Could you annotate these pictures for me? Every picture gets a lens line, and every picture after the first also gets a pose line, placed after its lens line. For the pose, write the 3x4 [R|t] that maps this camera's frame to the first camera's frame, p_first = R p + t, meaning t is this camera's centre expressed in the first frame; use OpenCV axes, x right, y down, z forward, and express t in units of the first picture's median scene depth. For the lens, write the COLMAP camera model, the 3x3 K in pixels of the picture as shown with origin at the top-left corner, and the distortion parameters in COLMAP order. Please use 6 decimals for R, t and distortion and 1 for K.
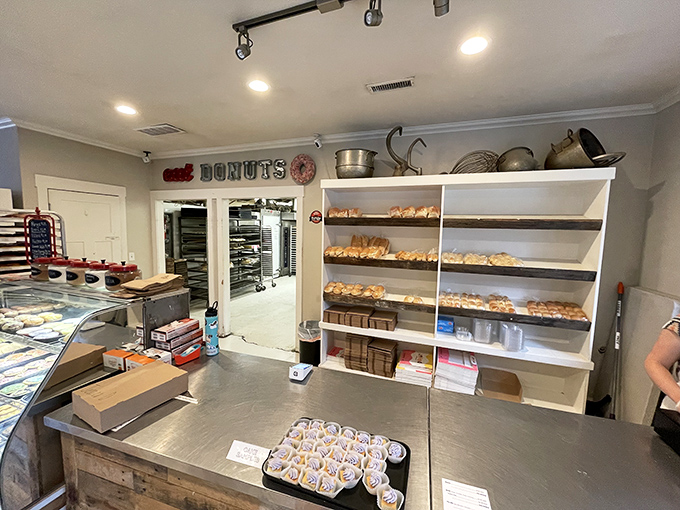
lens RADIAL K [[274.2, 0, 336.9], [0, 274.2, 255.4], [0, 0, 1]] dist [-0.002394, 0.000040]
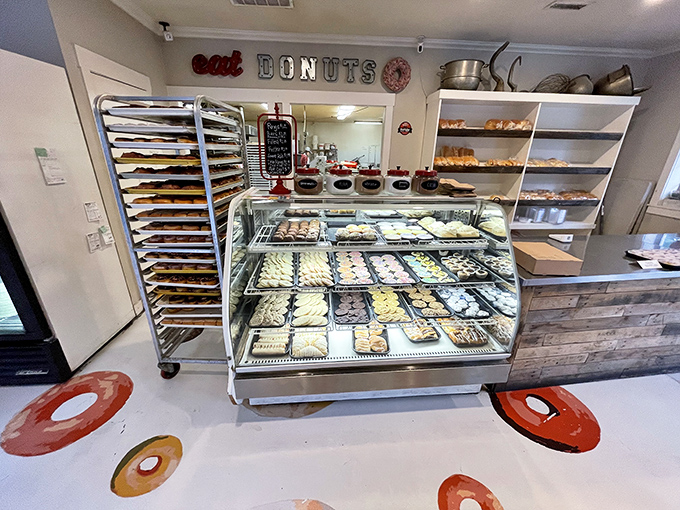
lens RADIAL K [[274.6, 0, 339.8], [0, 274.6, 253.8], [0, 0, 1]] dist [-0.001209, -0.000140]
pose [[0.912322, -0.150882, 0.380661, -0.971906], [0.043383, 0.960020, 0.276548, 0.023788], [-0.407169, -0.235787, 0.882393, 0.083981]]
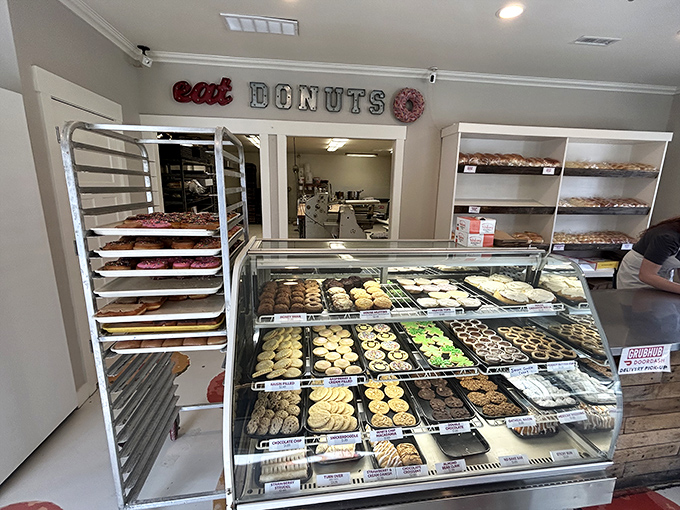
lens RADIAL K [[321.5, 0, 339.3], [0, 321.5, 254.1], [0, 0, 1]] dist [-0.004526, -0.000010]
pose [[0.889524, -0.101559, 0.445459, -1.018487], [0.045057, 0.989729, 0.135673, -0.000328], [-0.454662, -0.100613, 0.884963, 0.193604]]
